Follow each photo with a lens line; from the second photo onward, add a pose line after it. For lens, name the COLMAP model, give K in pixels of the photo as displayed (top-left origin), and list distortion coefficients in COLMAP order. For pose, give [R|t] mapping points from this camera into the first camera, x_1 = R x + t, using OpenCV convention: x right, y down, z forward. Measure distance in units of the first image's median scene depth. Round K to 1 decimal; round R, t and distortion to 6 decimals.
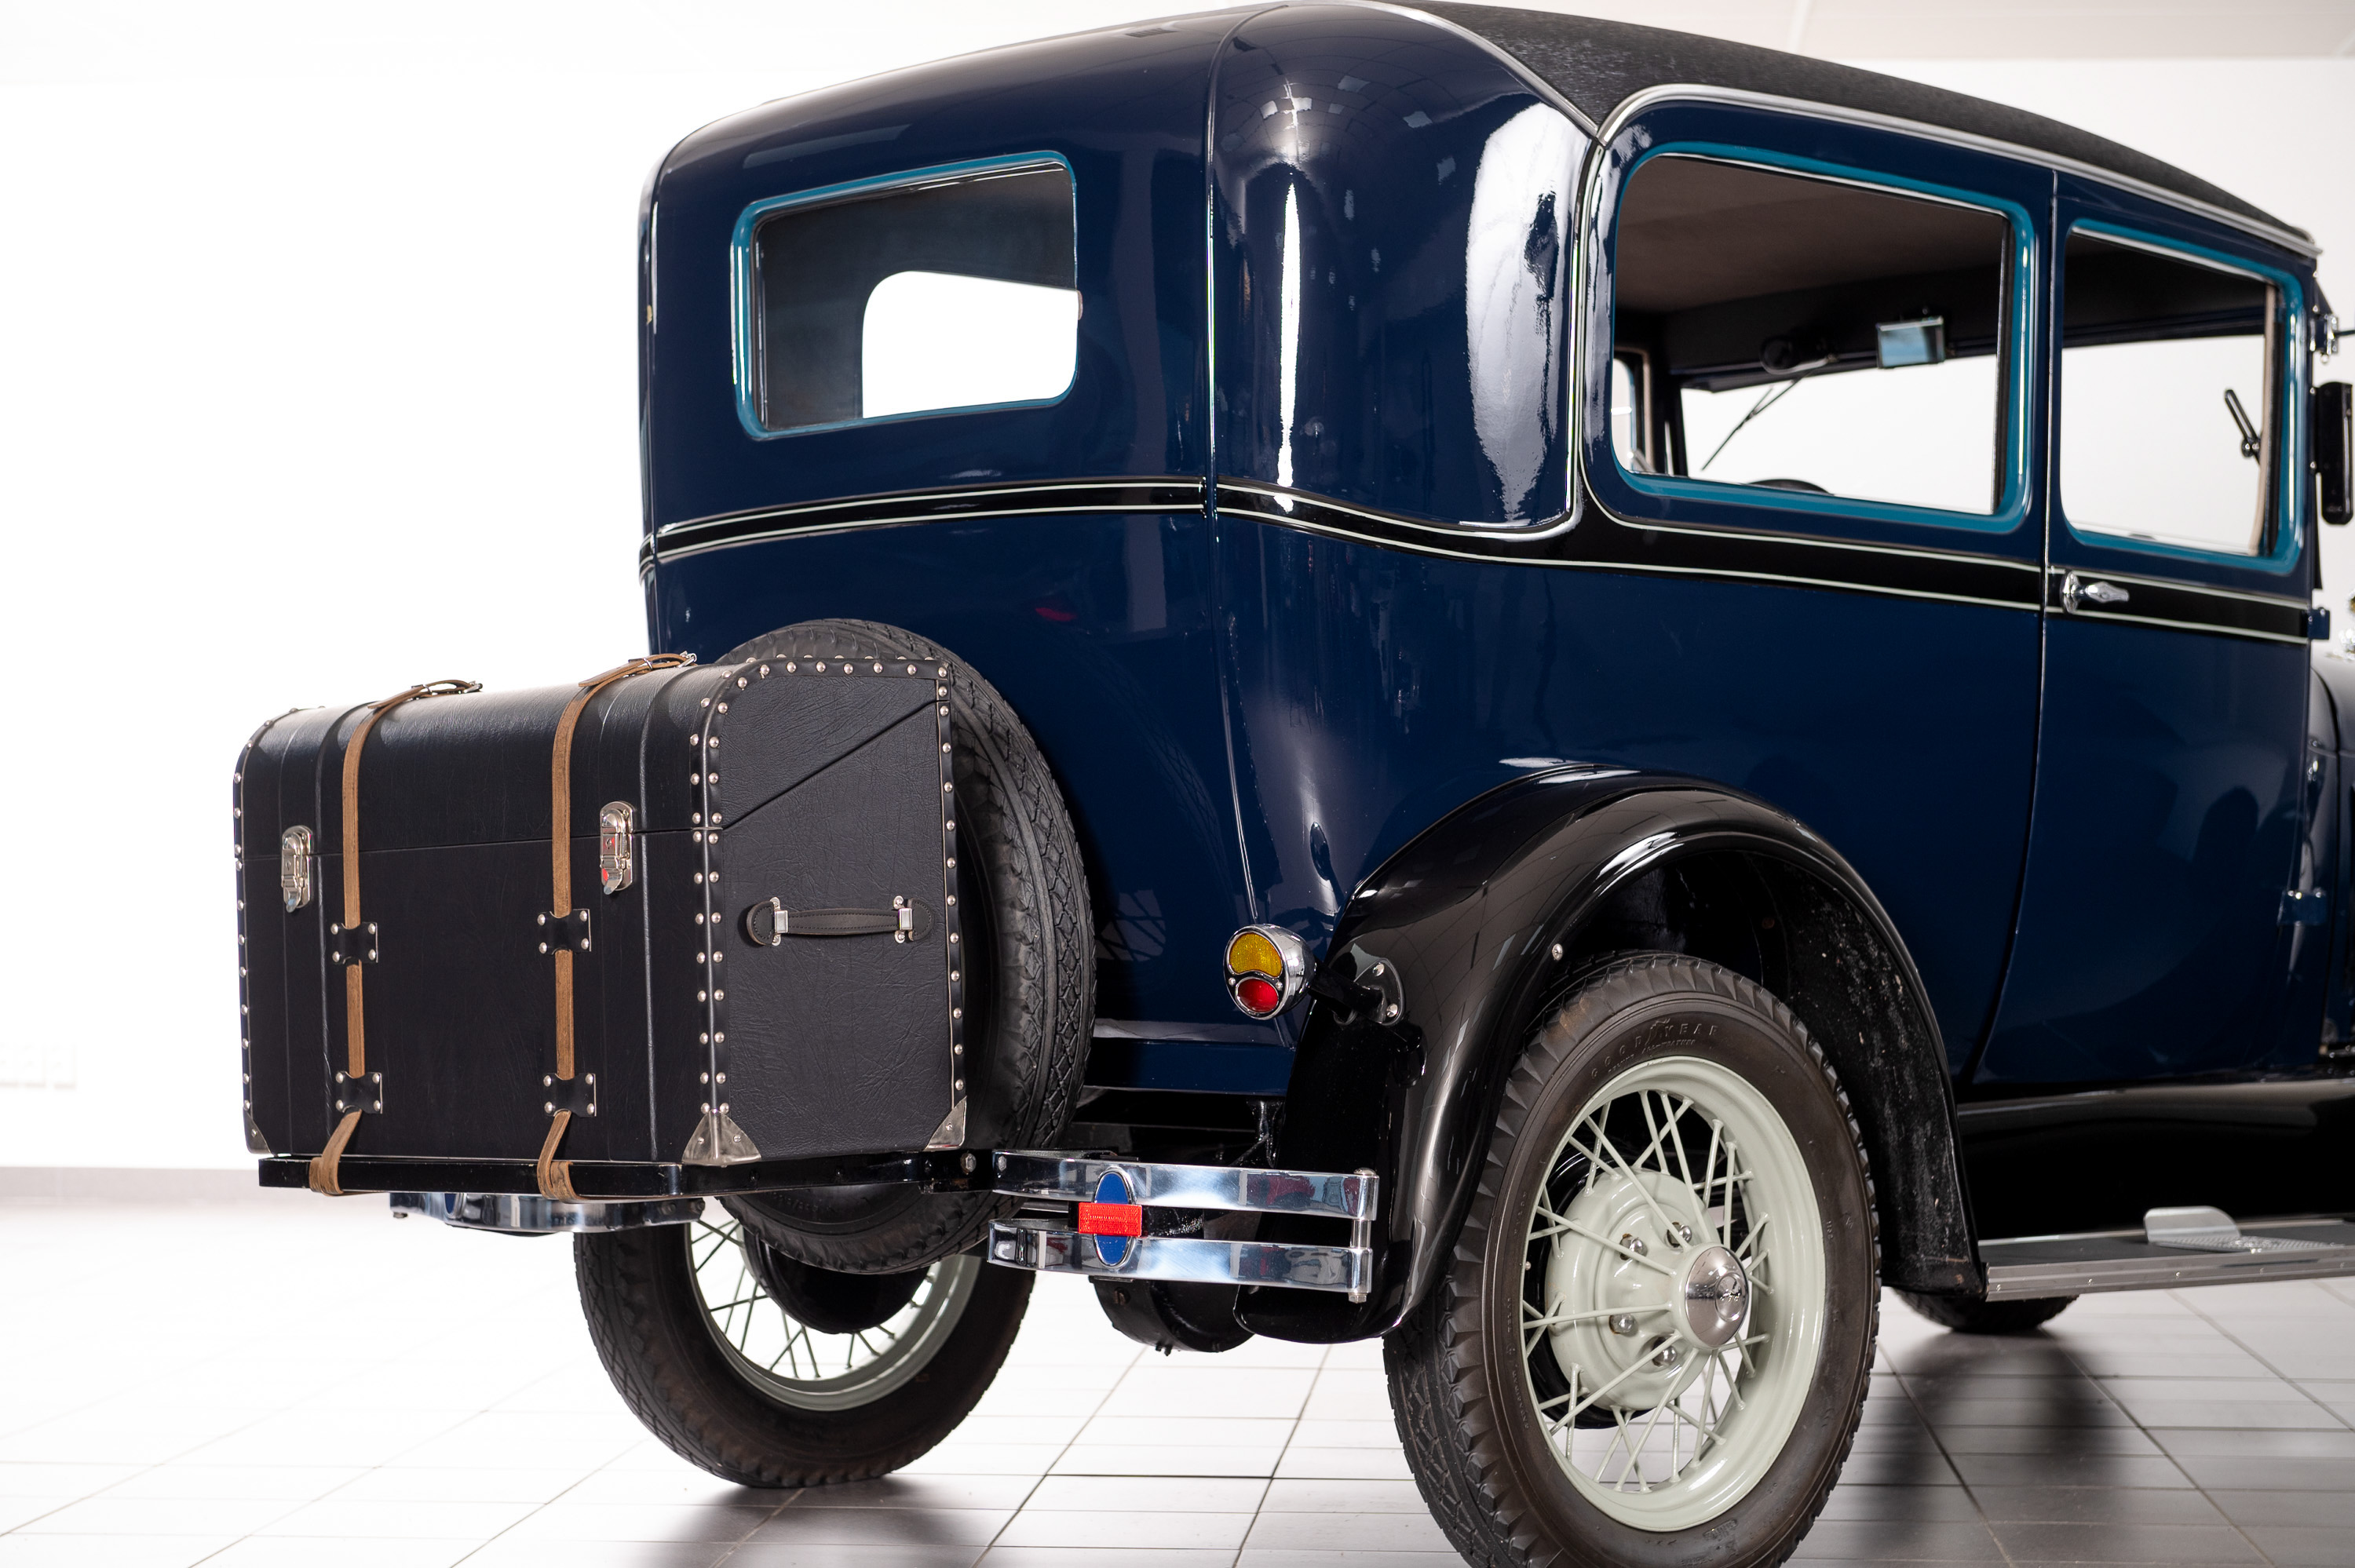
lens RADIAL K [[4632.6, 0, 1177.5], [0, 4632.6, 784.0], [0, 0, 1]] dist [0.000823, 0.074565]
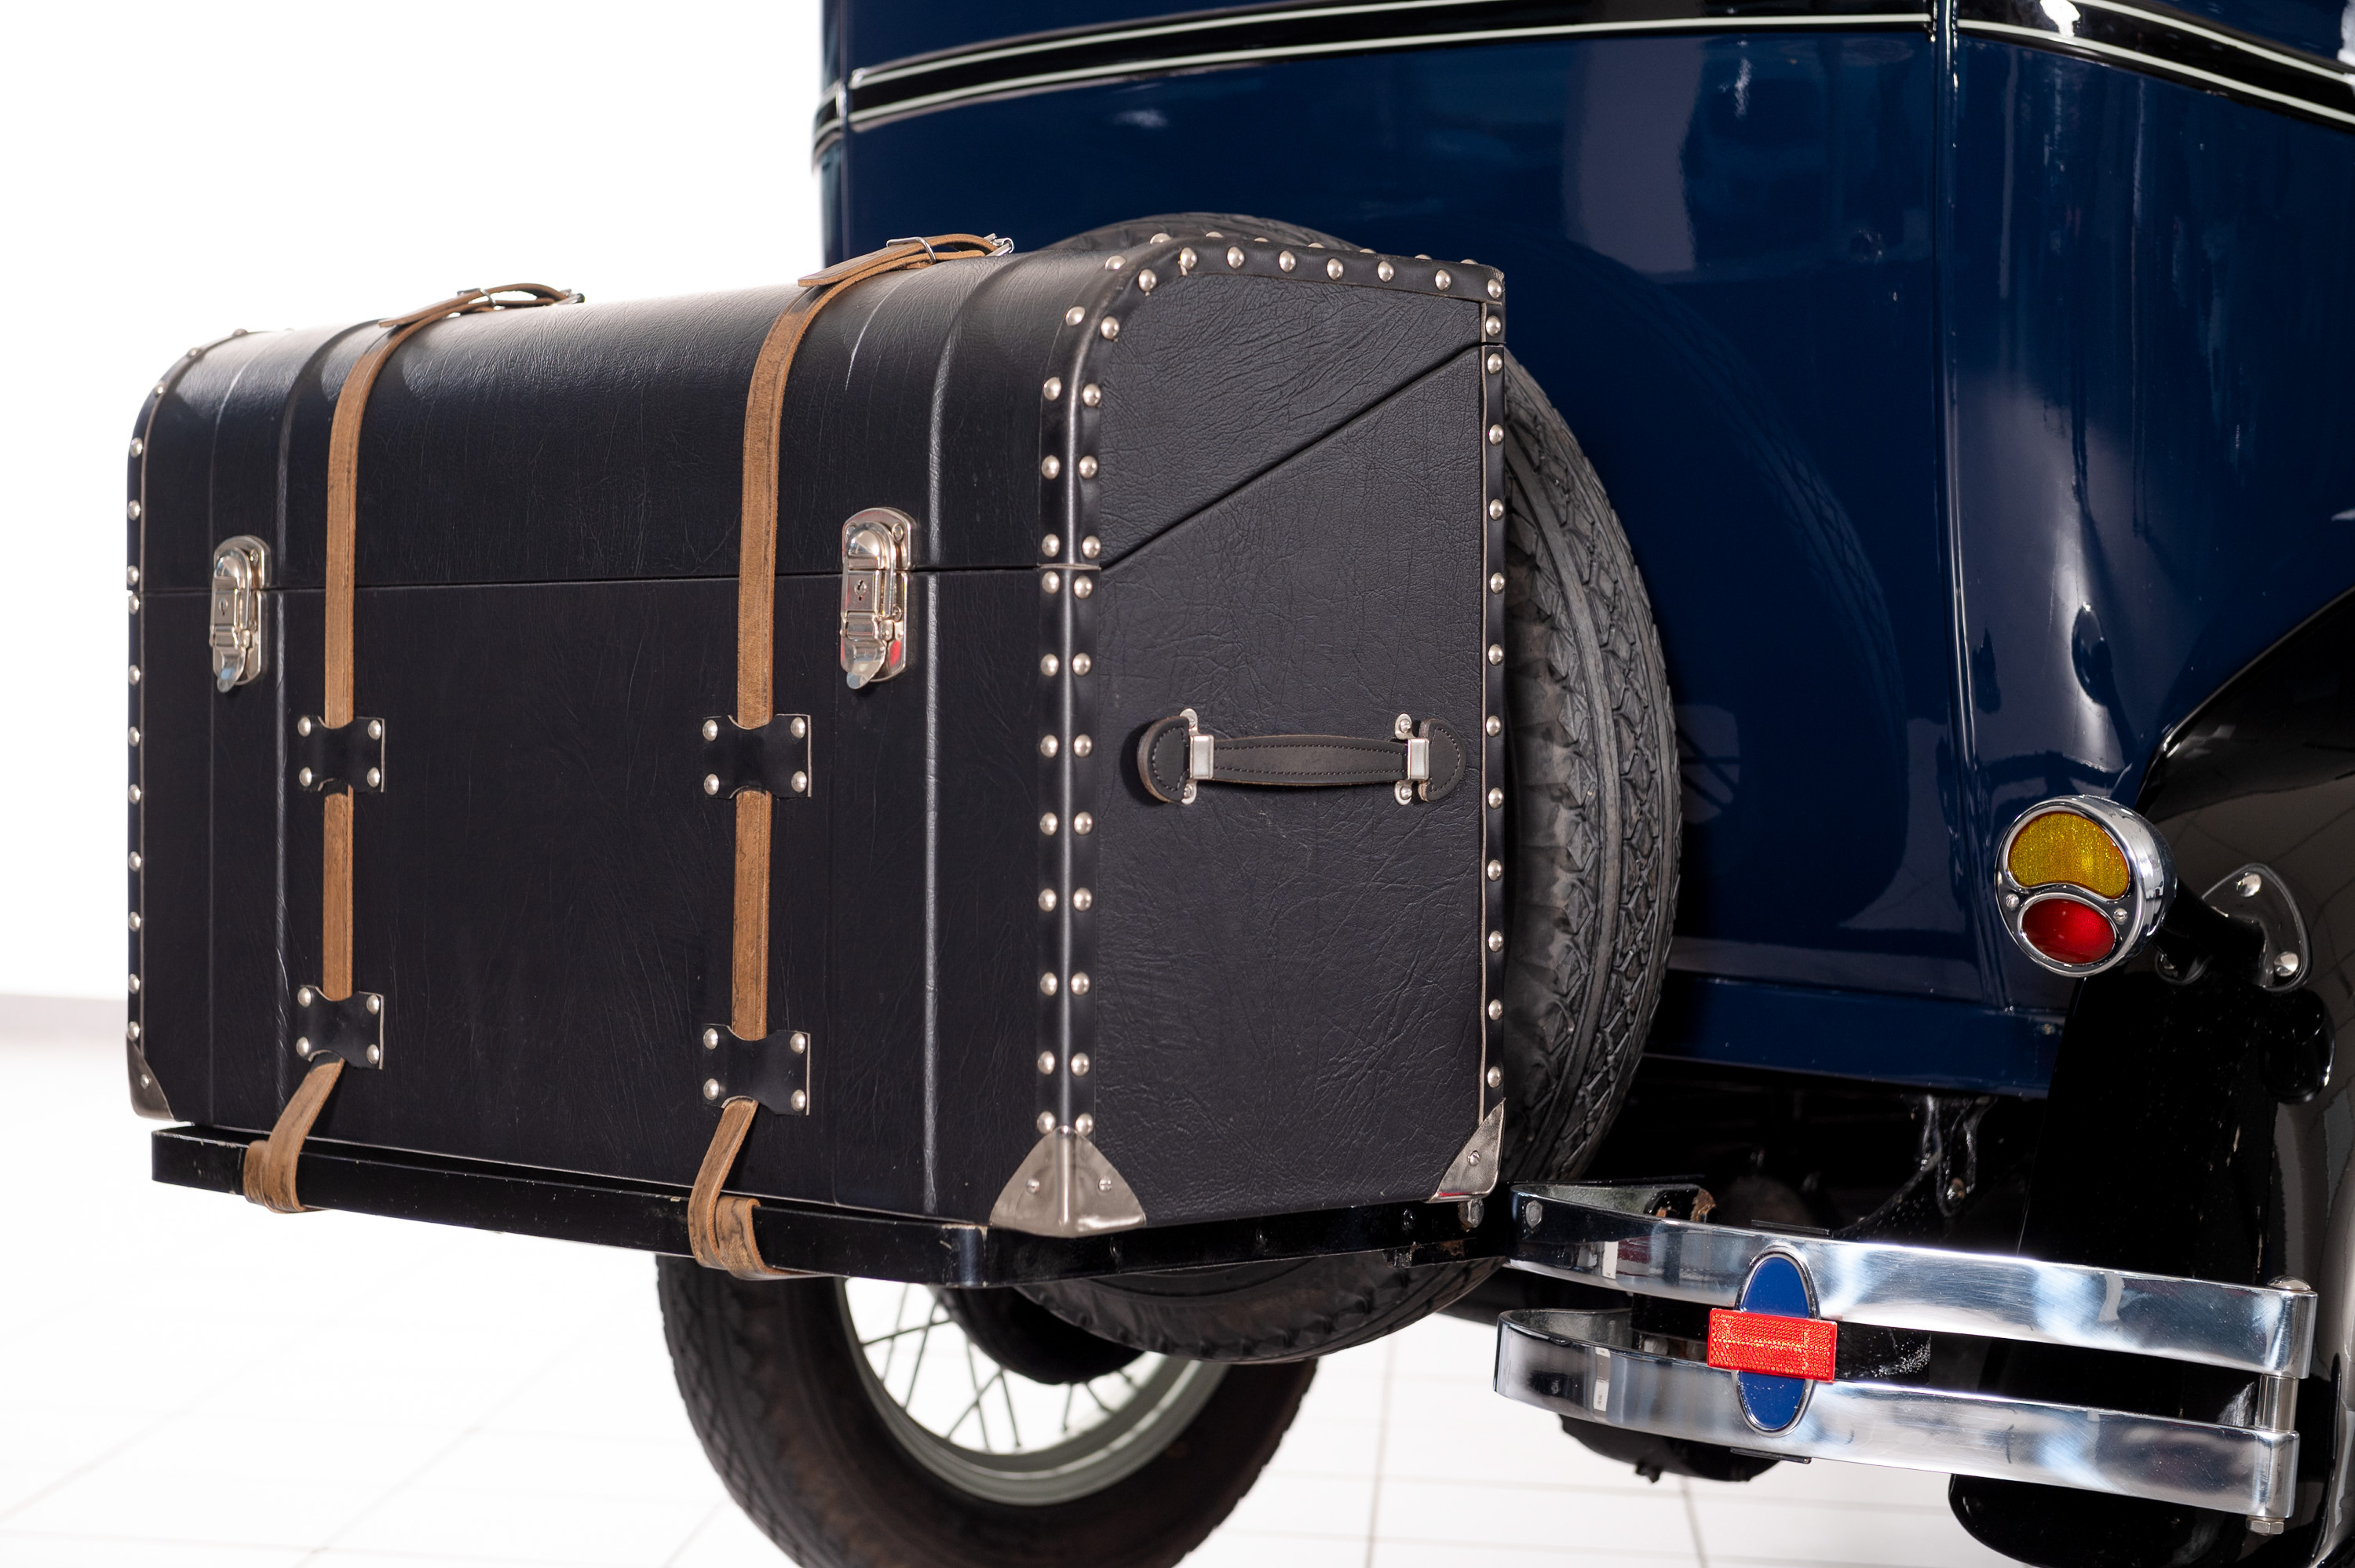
lens RADIAL K [[4655.2, 0, 1141.3], [0, 4655.2, 778.9], [0, 0, 1]] dist [-0.003259, 0.117657]
pose [[0.999054, 0.041254, 0.013788, -0.090915], [-0.041826, 0.998149, 0.044155, 0.009056], [-0.011941, -0.044690, 0.998930, 0.450967]]
